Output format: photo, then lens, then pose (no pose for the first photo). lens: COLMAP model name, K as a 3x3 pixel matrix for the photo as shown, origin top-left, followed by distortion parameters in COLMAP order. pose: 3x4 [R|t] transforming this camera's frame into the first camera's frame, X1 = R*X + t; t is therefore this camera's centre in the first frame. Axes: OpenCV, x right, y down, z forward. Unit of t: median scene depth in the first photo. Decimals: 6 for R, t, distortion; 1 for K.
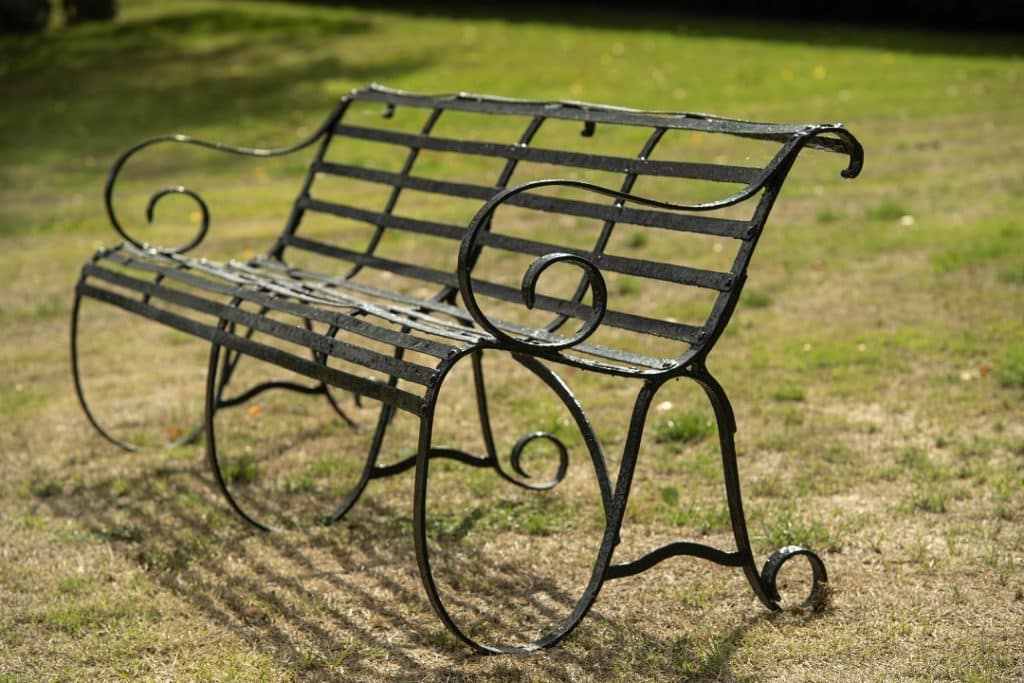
lens RADIAL K [[2660.1, 0, 512.0], [0, 2660.1, 341.5], [0, 0, 1]] dist [0.051325, 0.167290]
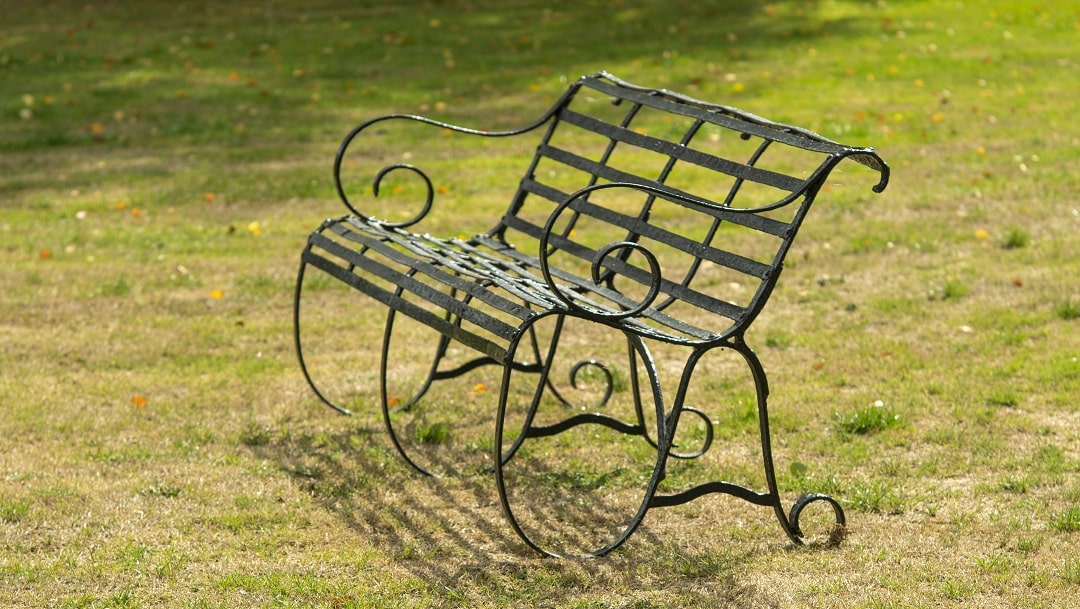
lens RADIAL K [[3483.7, 0, 540.0], [0, 3483.7, 304.5], [0, 0, 1]] dist [0.177490, 0.658568]
pose [[0.990554, 0.053189, -0.126385, 0.138109], [-0.055052, 0.998420, -0.011288, 0.012615], [0.125585, 0.018139, 0.991917, -0.465499]]
